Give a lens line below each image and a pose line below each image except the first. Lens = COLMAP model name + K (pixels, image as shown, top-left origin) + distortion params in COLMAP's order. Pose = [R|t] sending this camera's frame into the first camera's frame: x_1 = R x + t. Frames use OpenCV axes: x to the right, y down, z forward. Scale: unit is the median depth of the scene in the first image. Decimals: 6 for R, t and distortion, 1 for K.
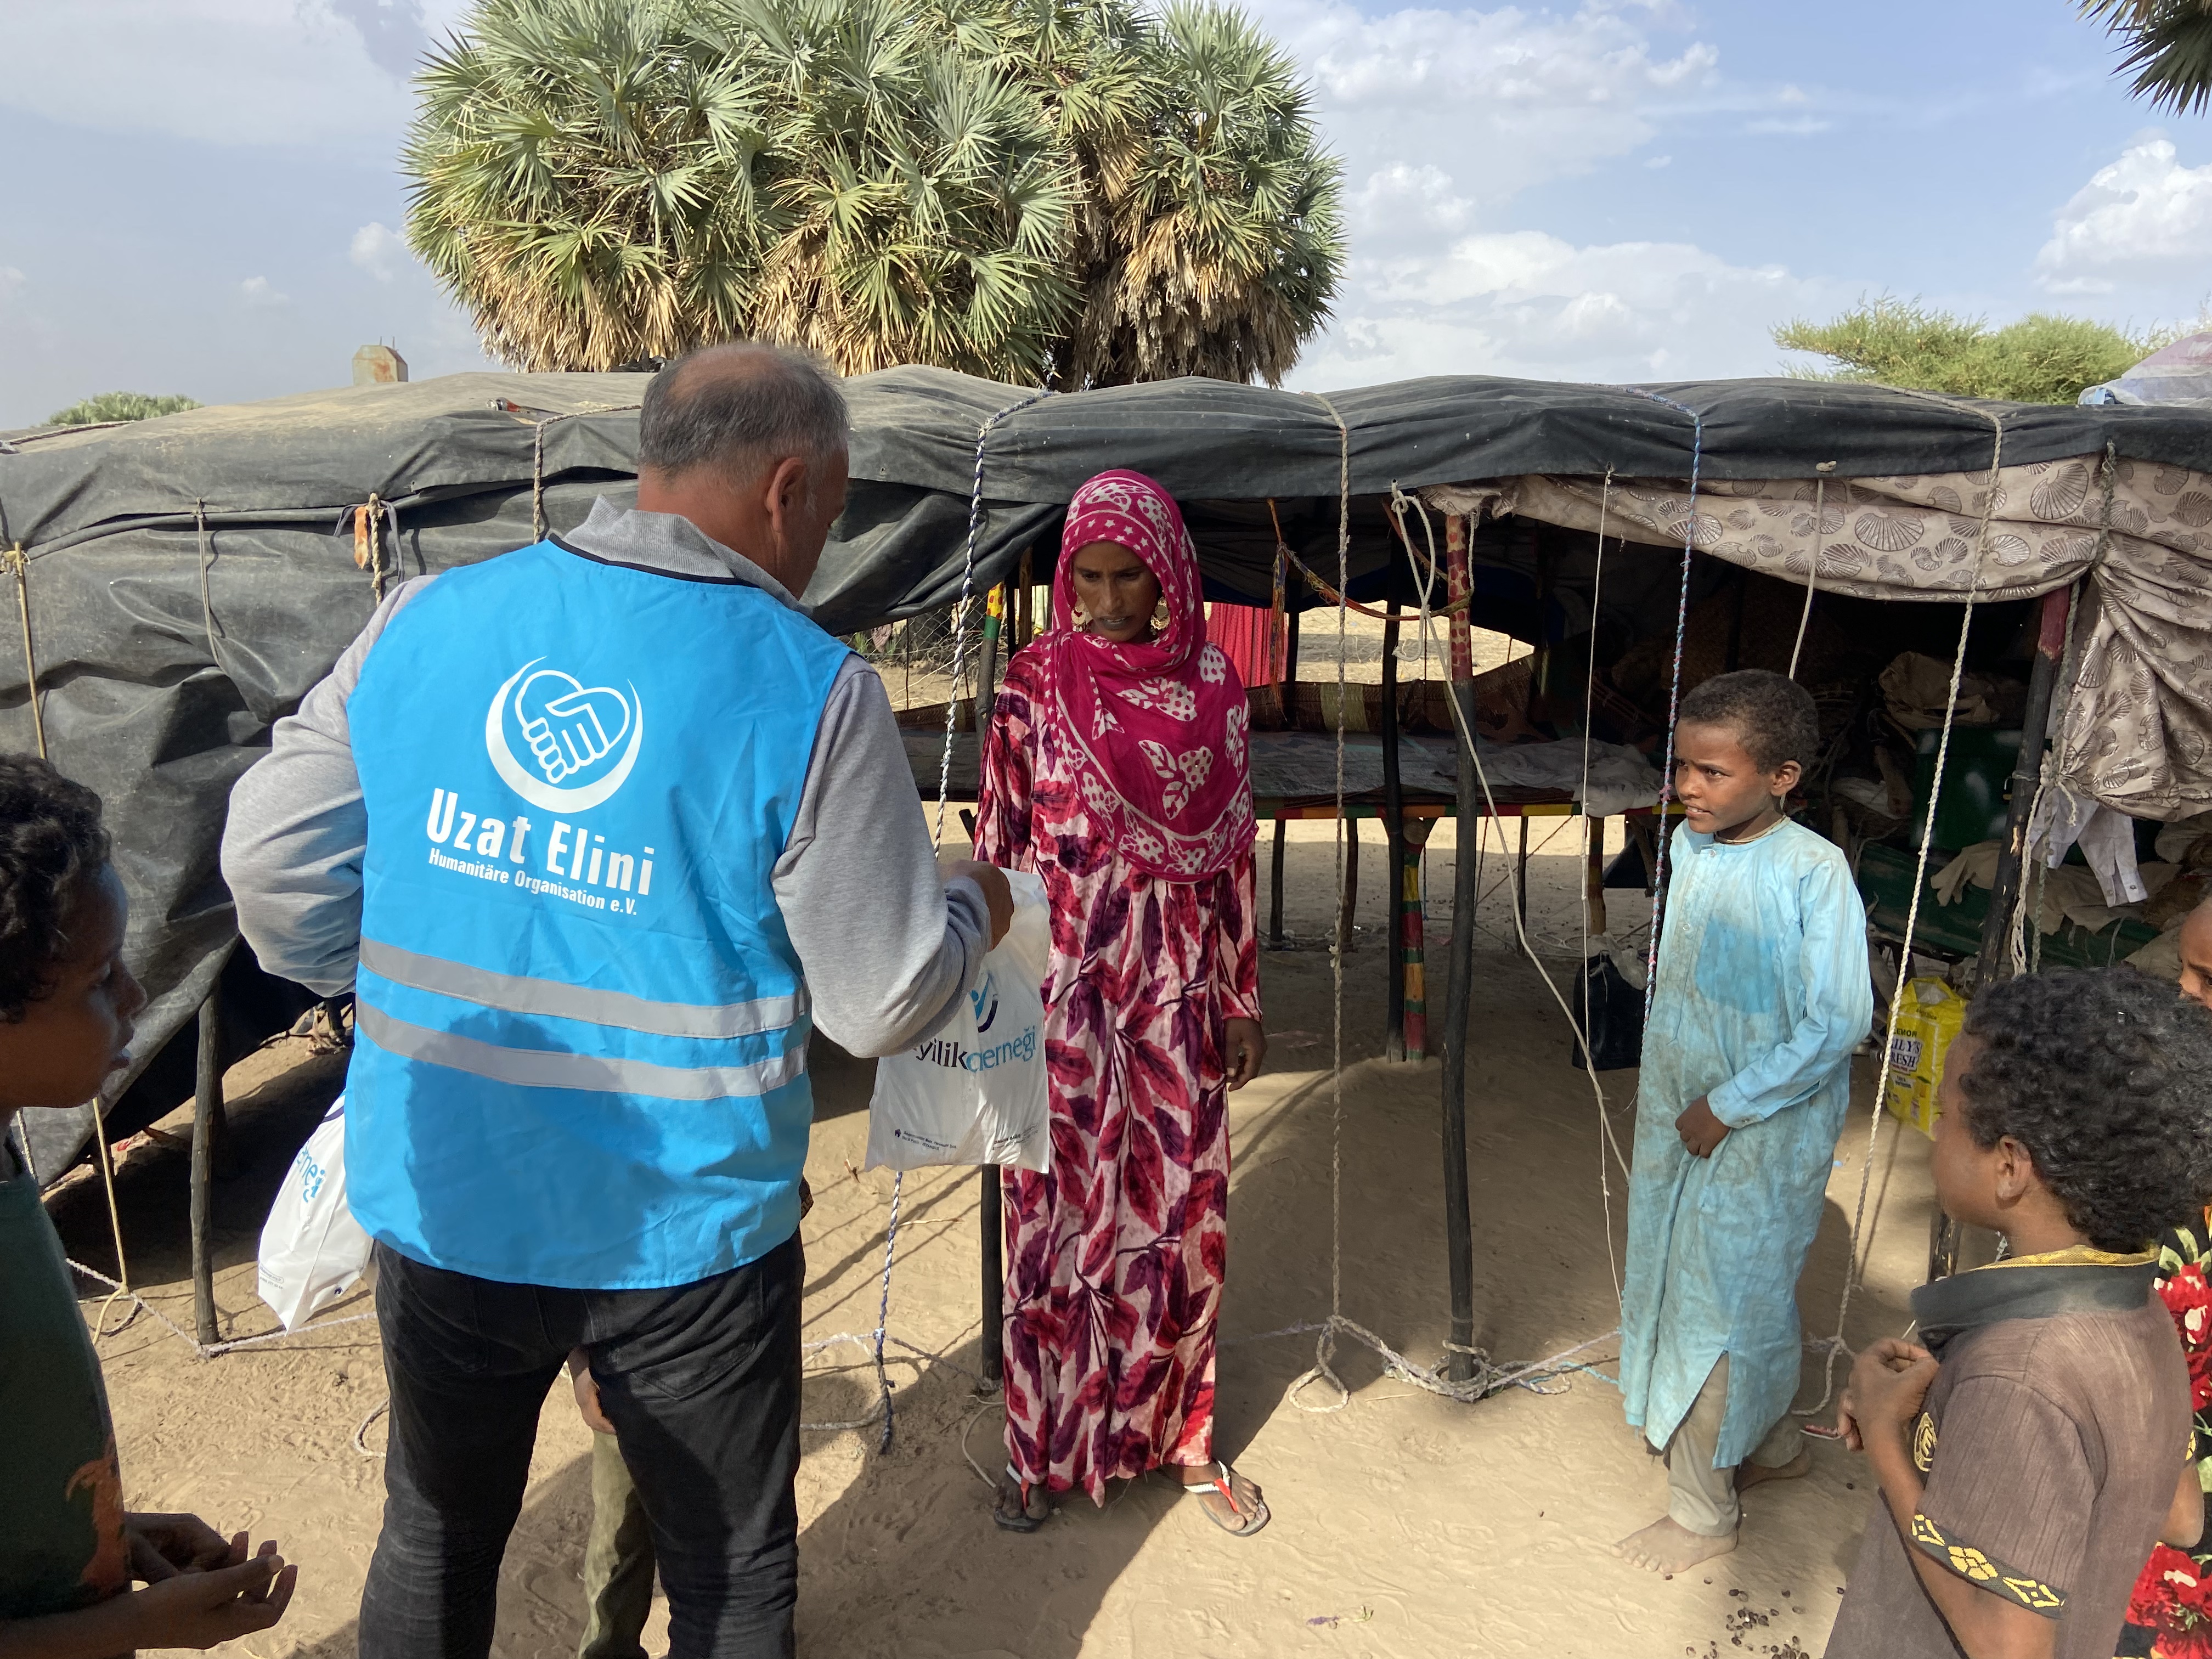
lens RADIAL K [[1579.9, 0, 1086.9], [0, 1579.9, 854.5], [0, 0, 1]] dist [0.113295, -0.127568]
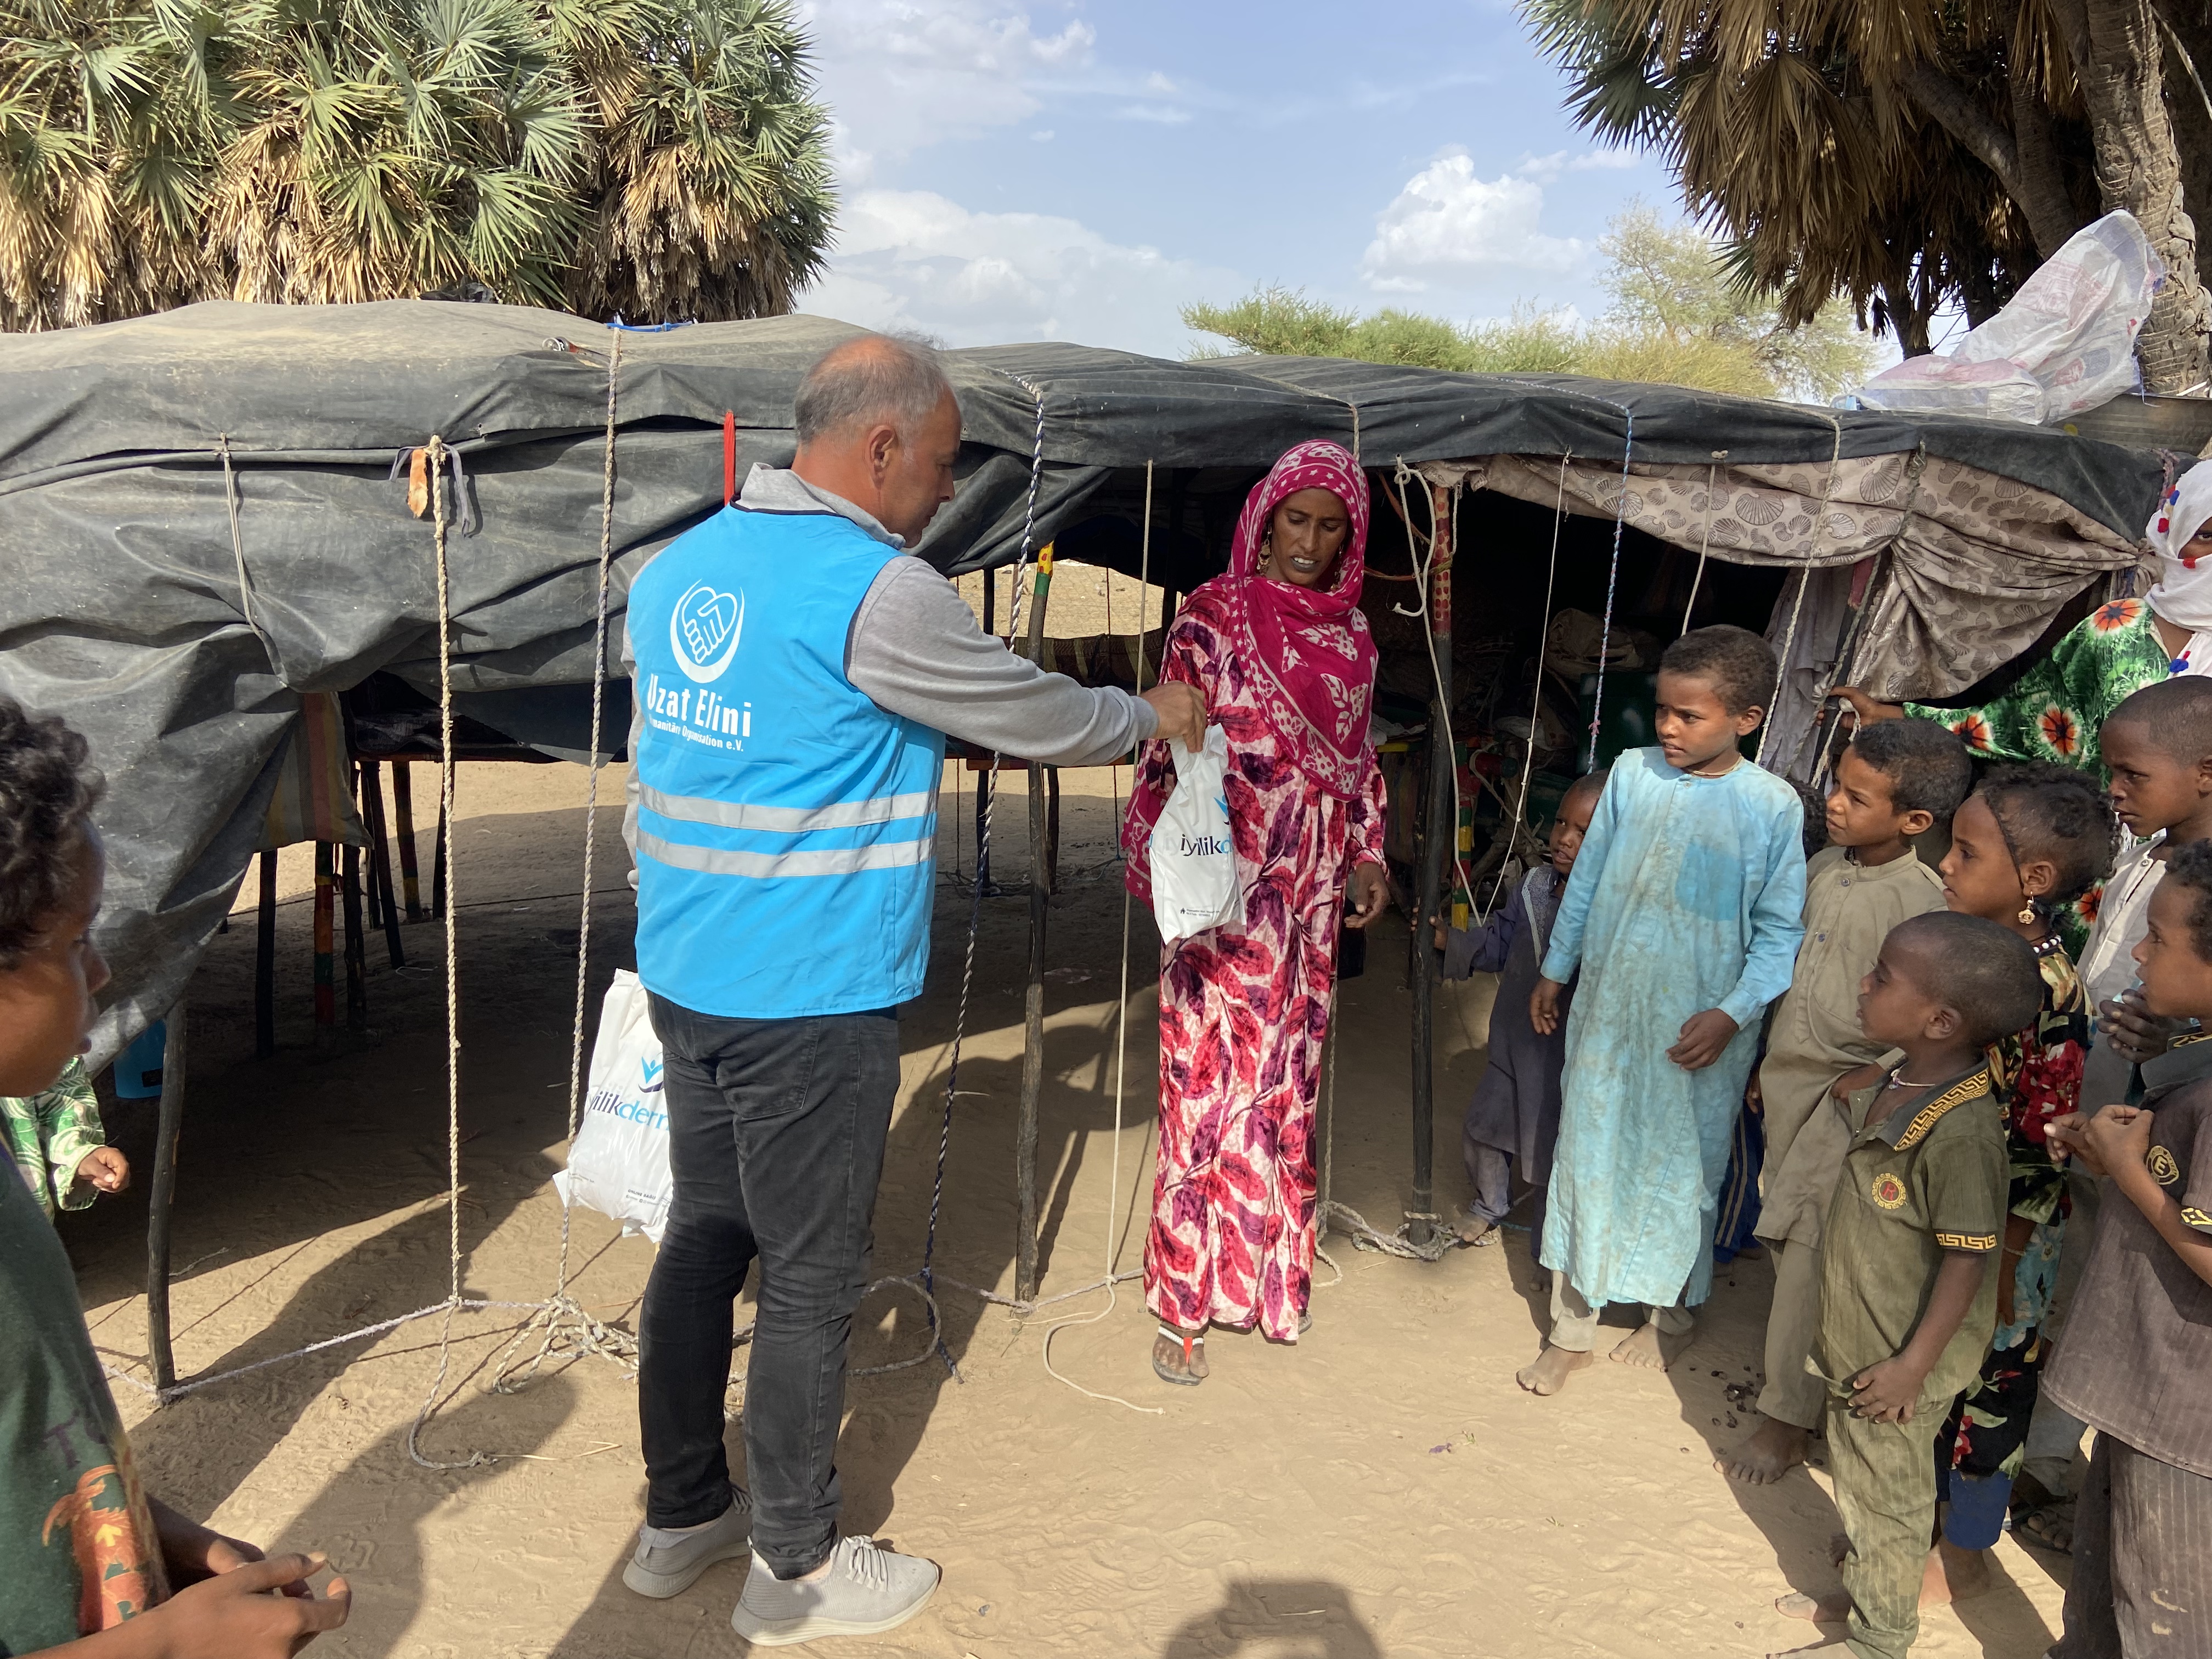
lens RADIAL K [[1579.9, 0, 1086.9], [0, 1579.9, 854.5], [0, 0, 1]] dist [0.113295, -0.127568]
pose [[0.945740, -0.049589, 0.321117, -0.389068], [0.040707, 0.998582, 0.034319, -0.000269], [-0.322363, -0.019385, 0.946417, -0.000301]]
